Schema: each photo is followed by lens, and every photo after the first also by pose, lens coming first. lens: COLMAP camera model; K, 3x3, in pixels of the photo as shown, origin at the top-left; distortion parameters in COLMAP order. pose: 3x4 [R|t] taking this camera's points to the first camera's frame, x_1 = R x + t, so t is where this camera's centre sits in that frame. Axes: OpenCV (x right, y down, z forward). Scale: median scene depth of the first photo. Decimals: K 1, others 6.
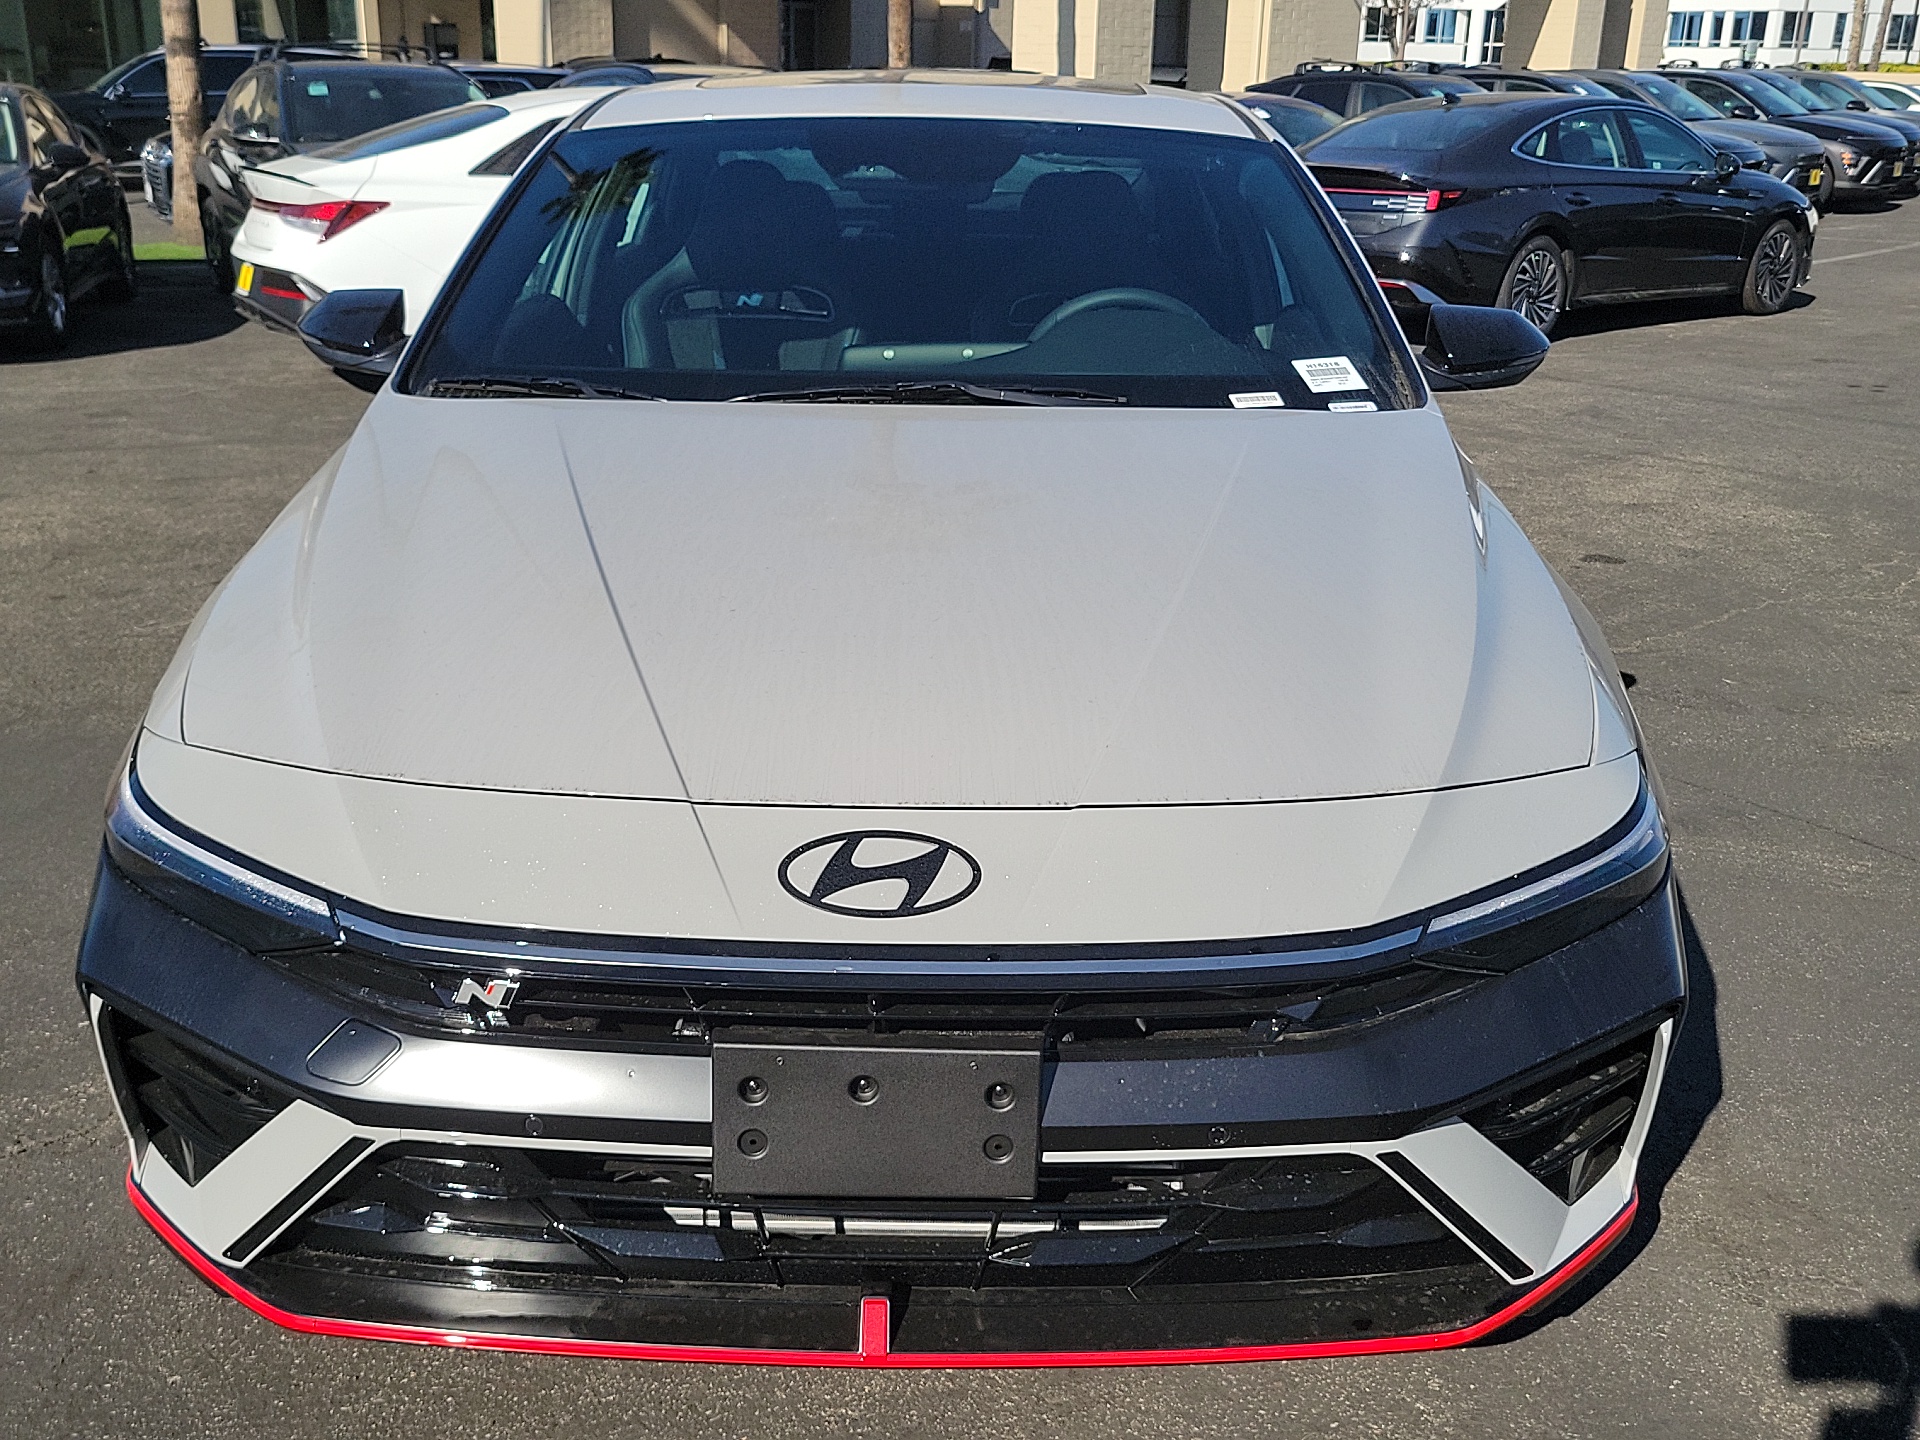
lens RADIAL K [[1614.1, 0, 953.5], [0, 1614.1, 744.1], [0, 0, 1]] dist [0.024736, -0.006079]
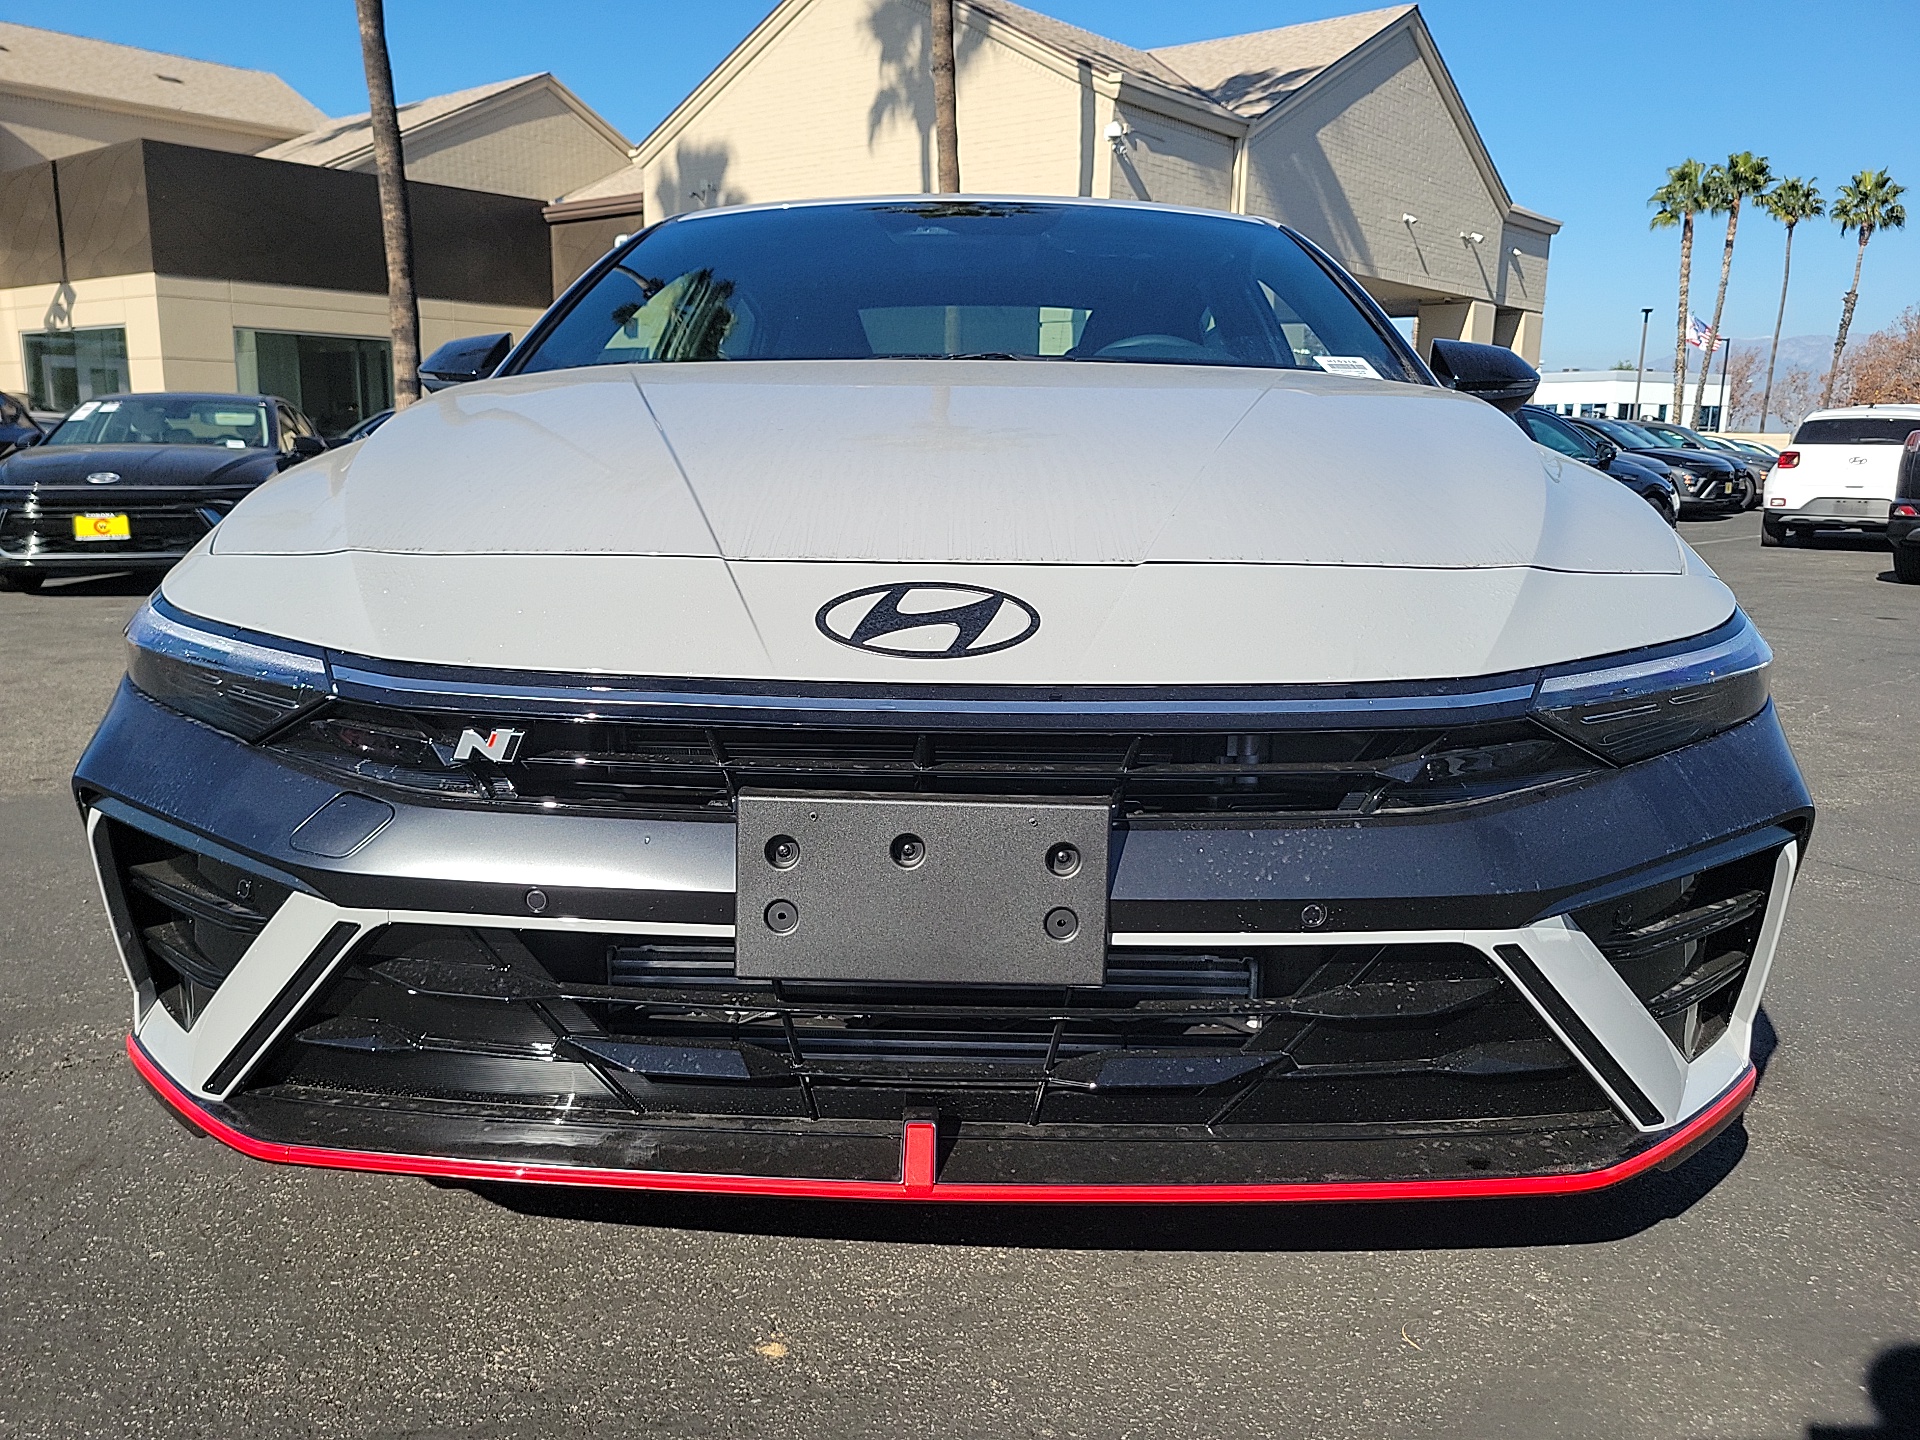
lens RADIAL K [[1301.0, 0, 965.1], [0, 1301.0, 746.5], [0, 0, 1]] dist [0.029413, -0.015496]
pose [[0.999758, -0.000248, -0.021991, -0.007562], [-0.002718, 0.990875, -0.134754, 0.212360], [0.021824, 0.134781, 0.990635, 0.245370]]
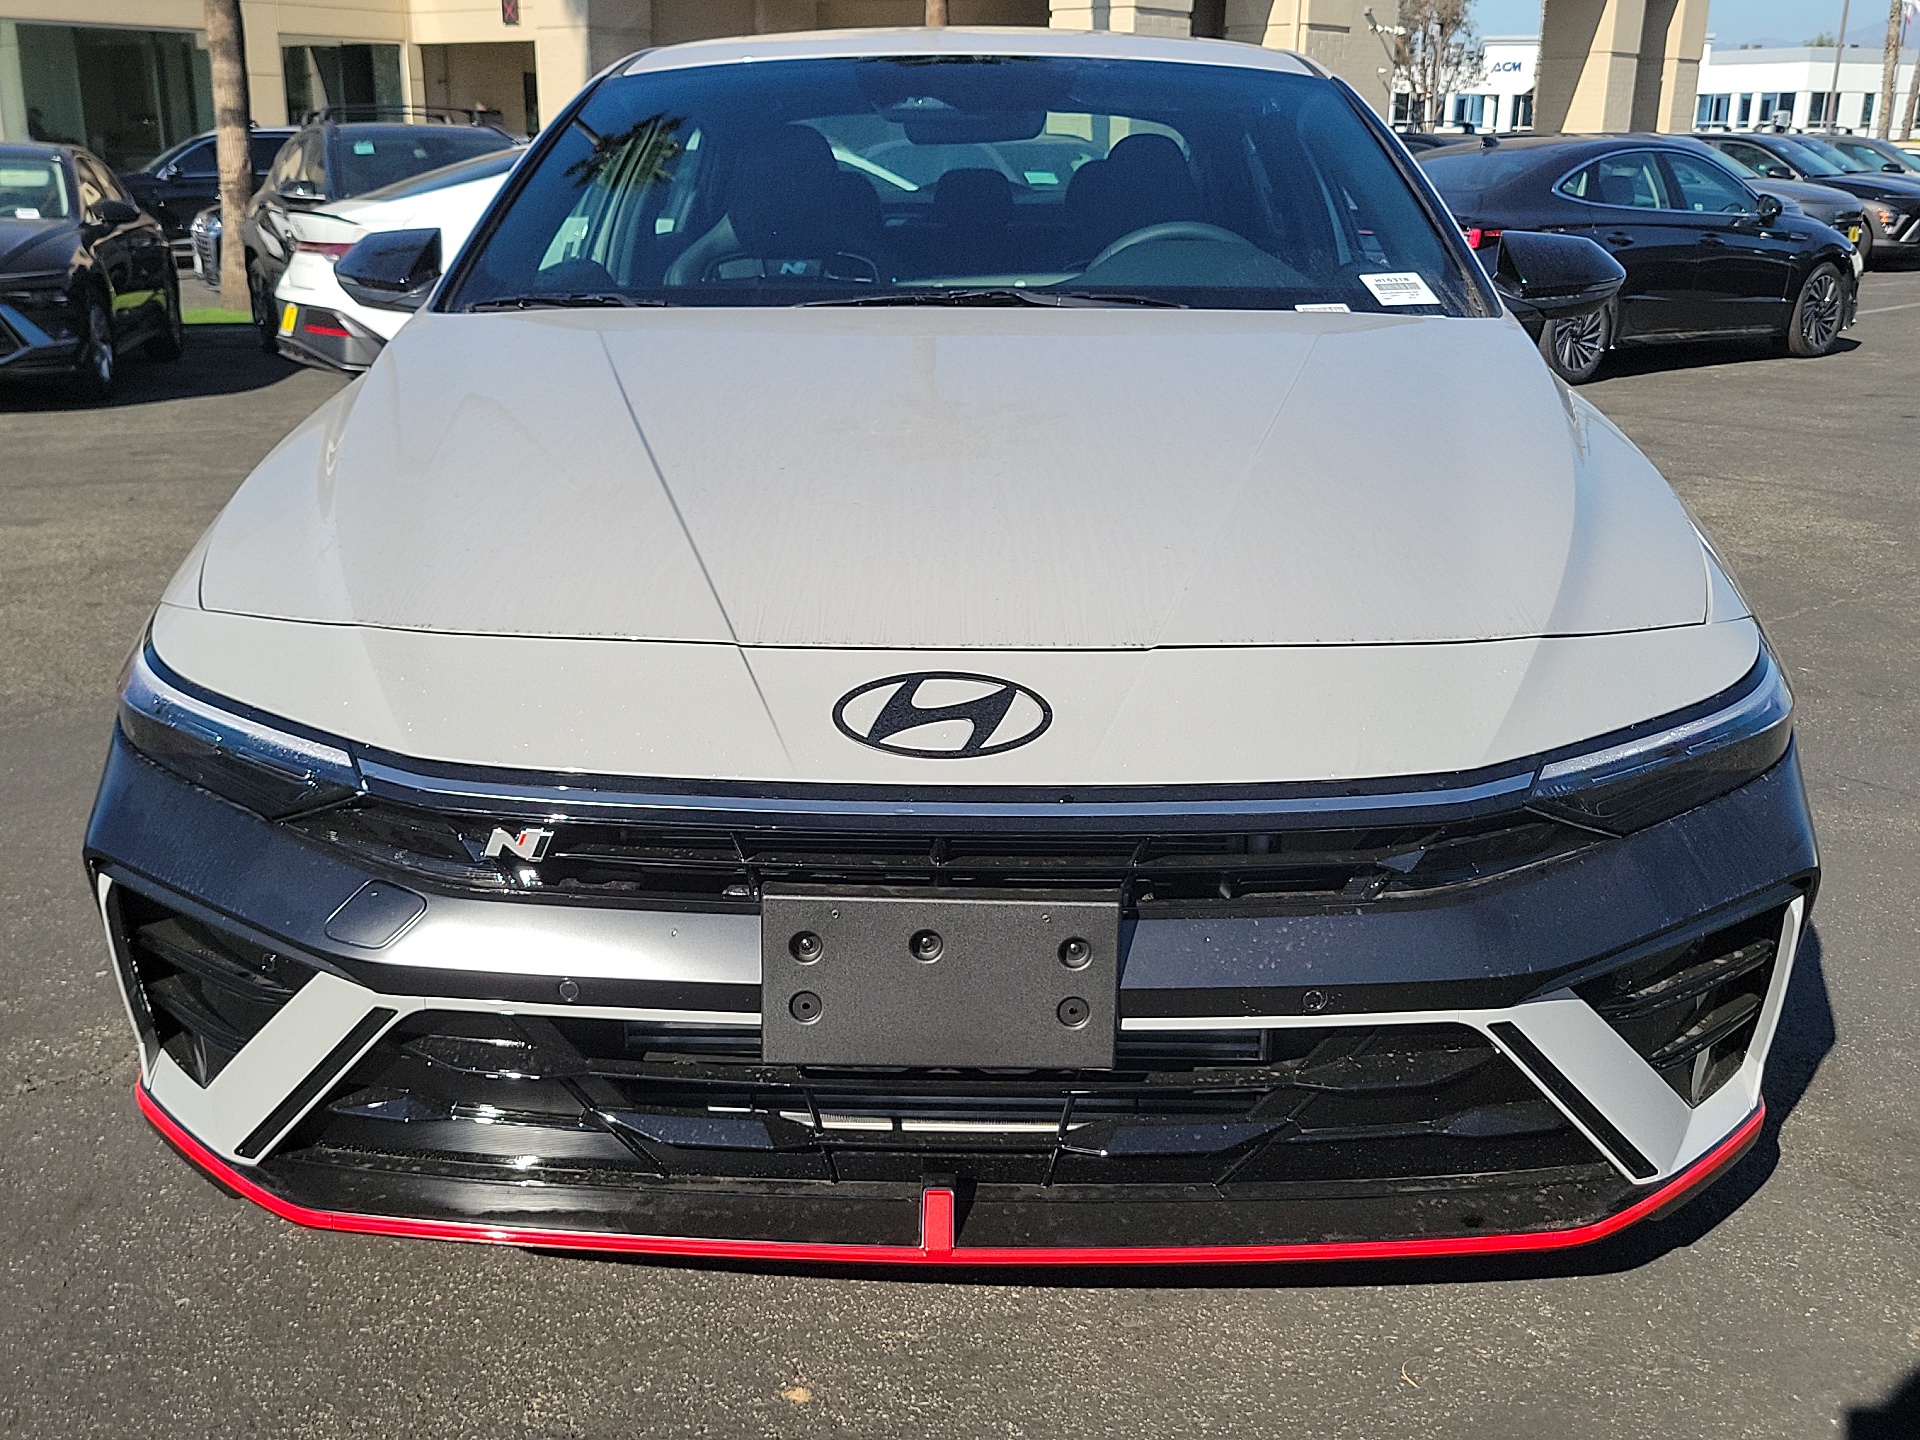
lens RADIAL K [[1628.7, 0, 964.0], [0, 1628.7, 730.8], [0, 0, 1]] dist [0.022597, -0.002424]
pose [[0.999820, -0.005682, -0.018128, -0.014110], [0.004905, 0.999080, -0.042602, 0.110254], [0.018353, 0.042505, 0.998928, 0.059738]]
